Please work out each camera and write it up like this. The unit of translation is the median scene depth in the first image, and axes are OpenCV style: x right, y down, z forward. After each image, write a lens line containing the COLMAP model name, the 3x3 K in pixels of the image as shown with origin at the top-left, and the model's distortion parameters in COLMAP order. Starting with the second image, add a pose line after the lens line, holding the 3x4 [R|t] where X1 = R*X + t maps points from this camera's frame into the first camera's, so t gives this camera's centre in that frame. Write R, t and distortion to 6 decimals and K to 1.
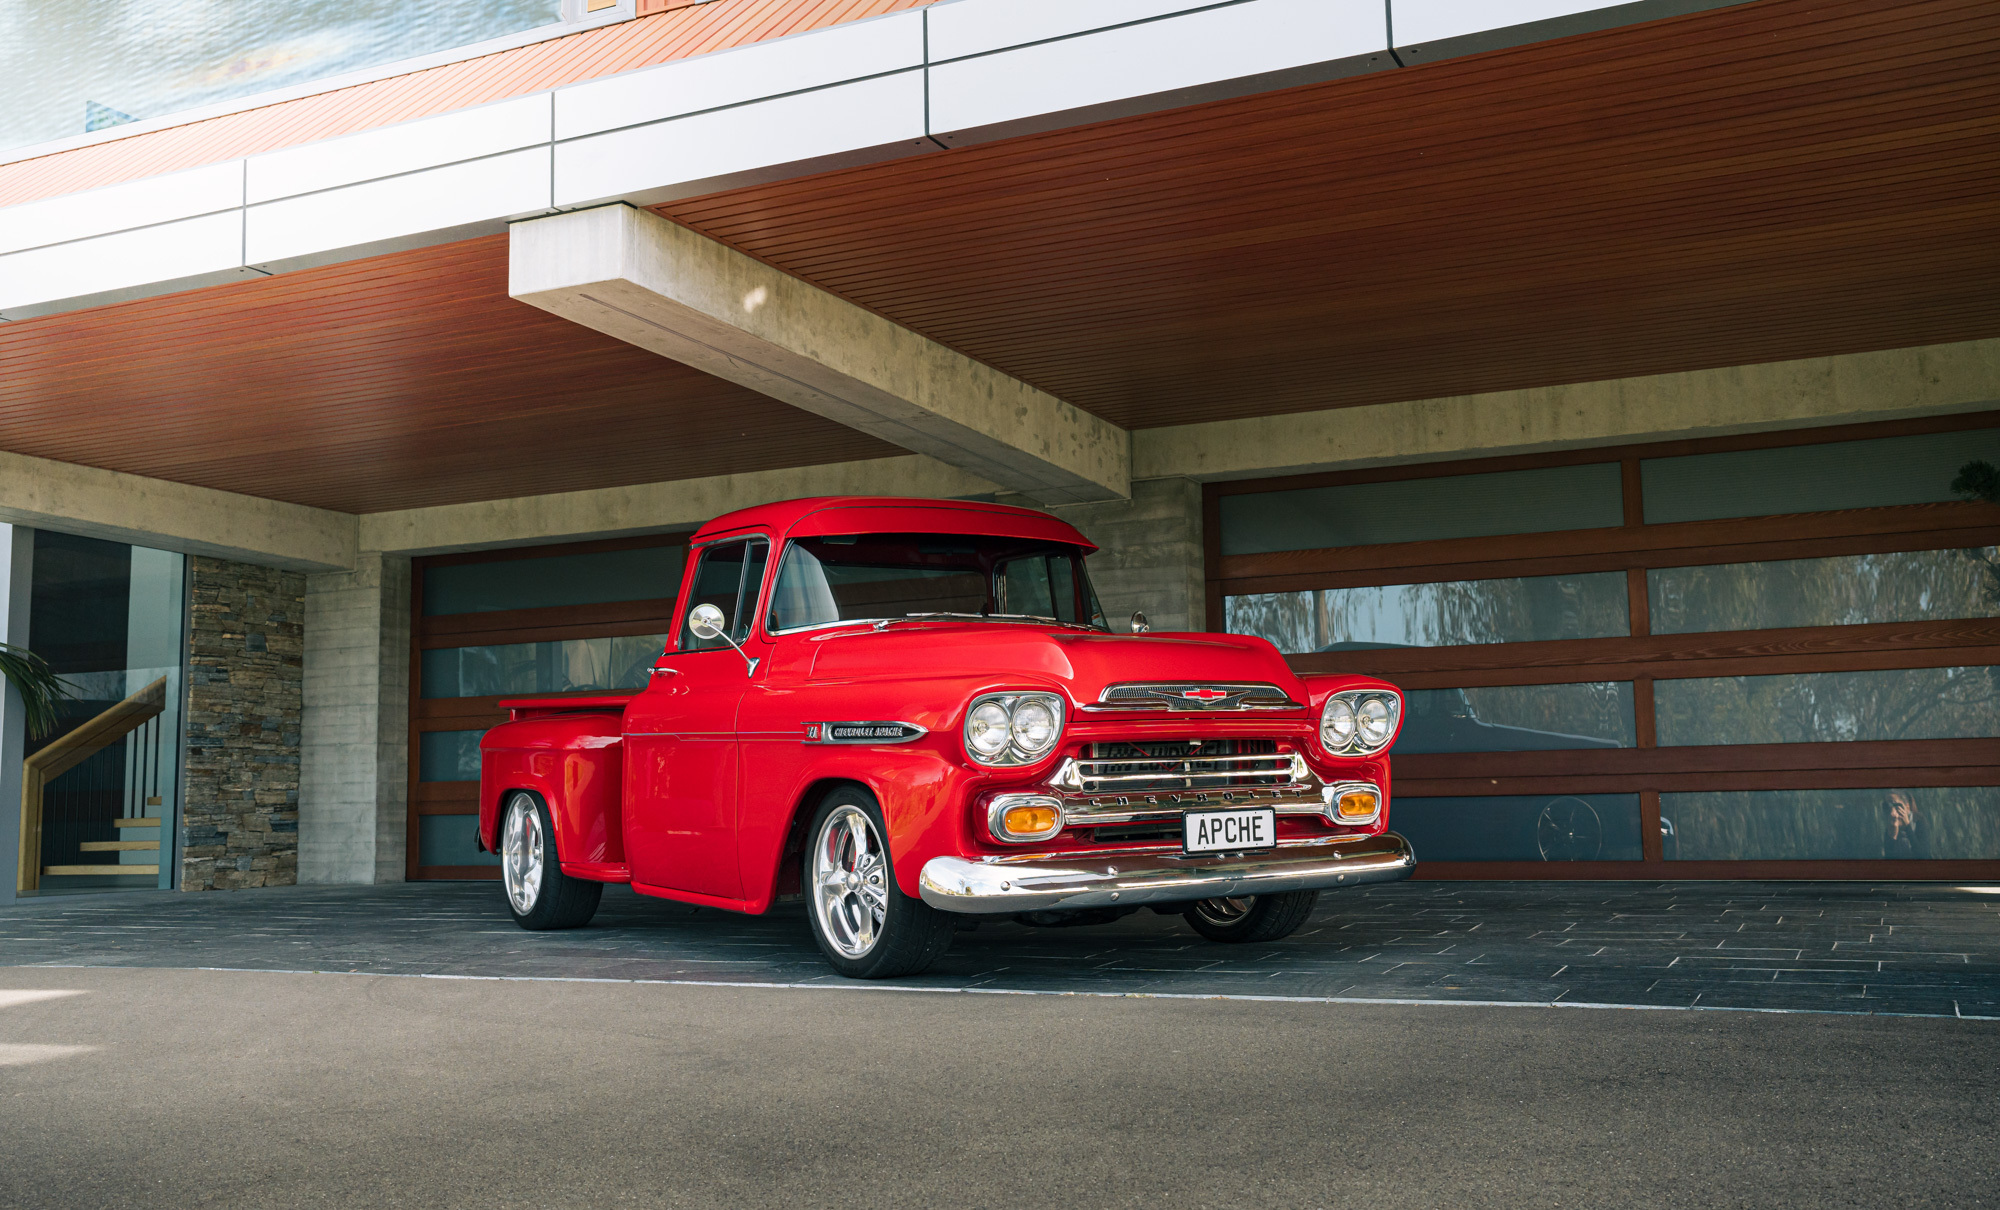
lens RADIAL K [[1914.8, 0, 1000.6], [0, 1914.8, 577.3], [0, 0, 1]] dist [0.006316, 0.000000]
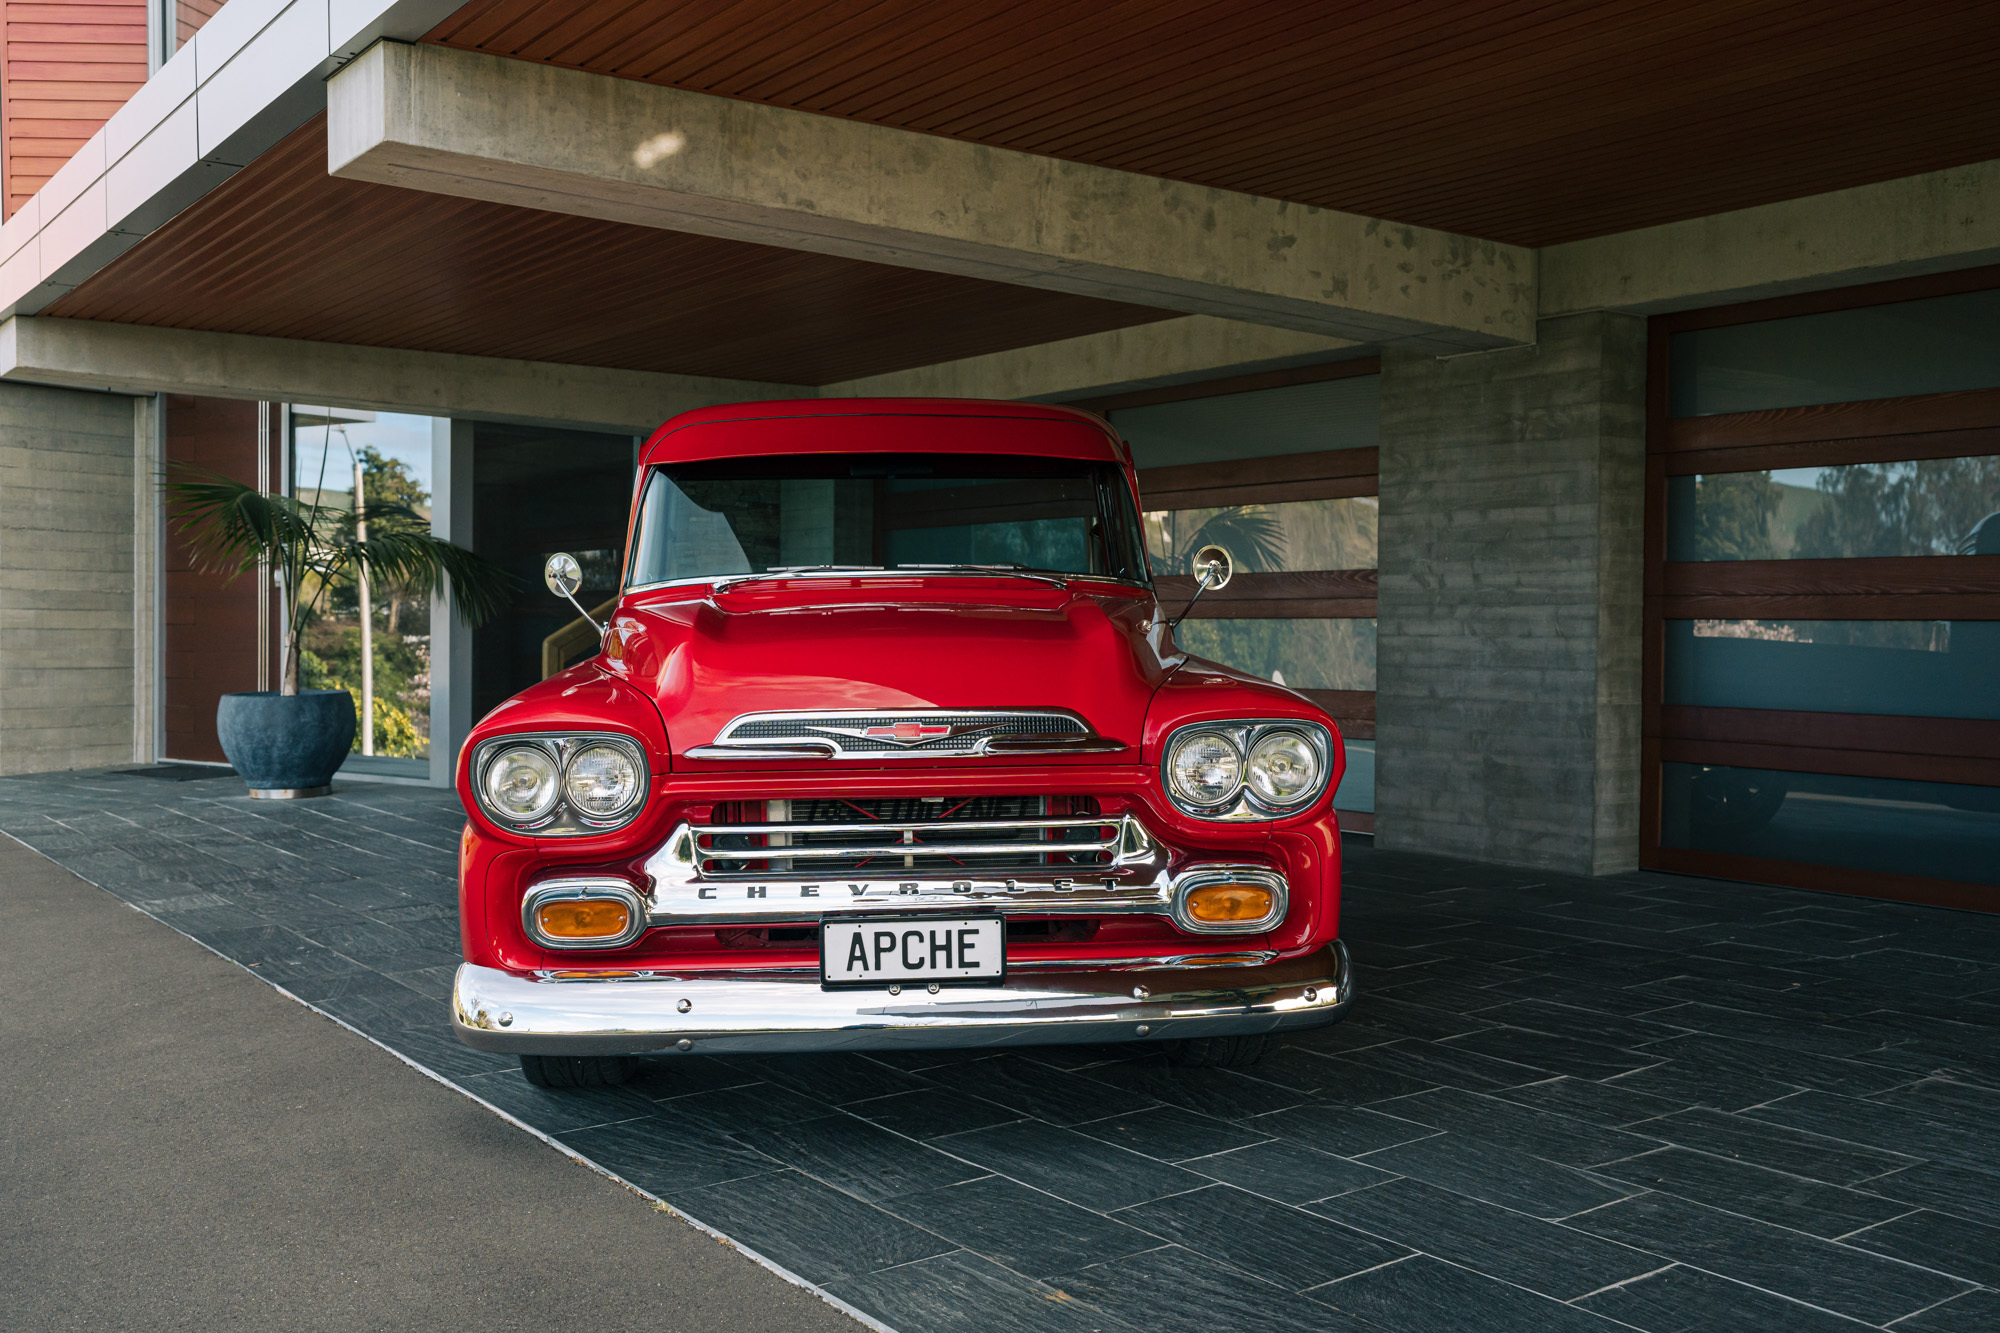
lens RADIAL K [[1912.2, 0, 983.4], [0, 1912.2, 674.2], [0, 0, 1]] dist [0.006602, 0.000000]
pose [[0.874787, 0.036444, -0.483135, 0.329356], [0.035441, 0.989683, 0.138825, -0.034659], [0.483209, -0.138565, 0.864470, 0.348948]]
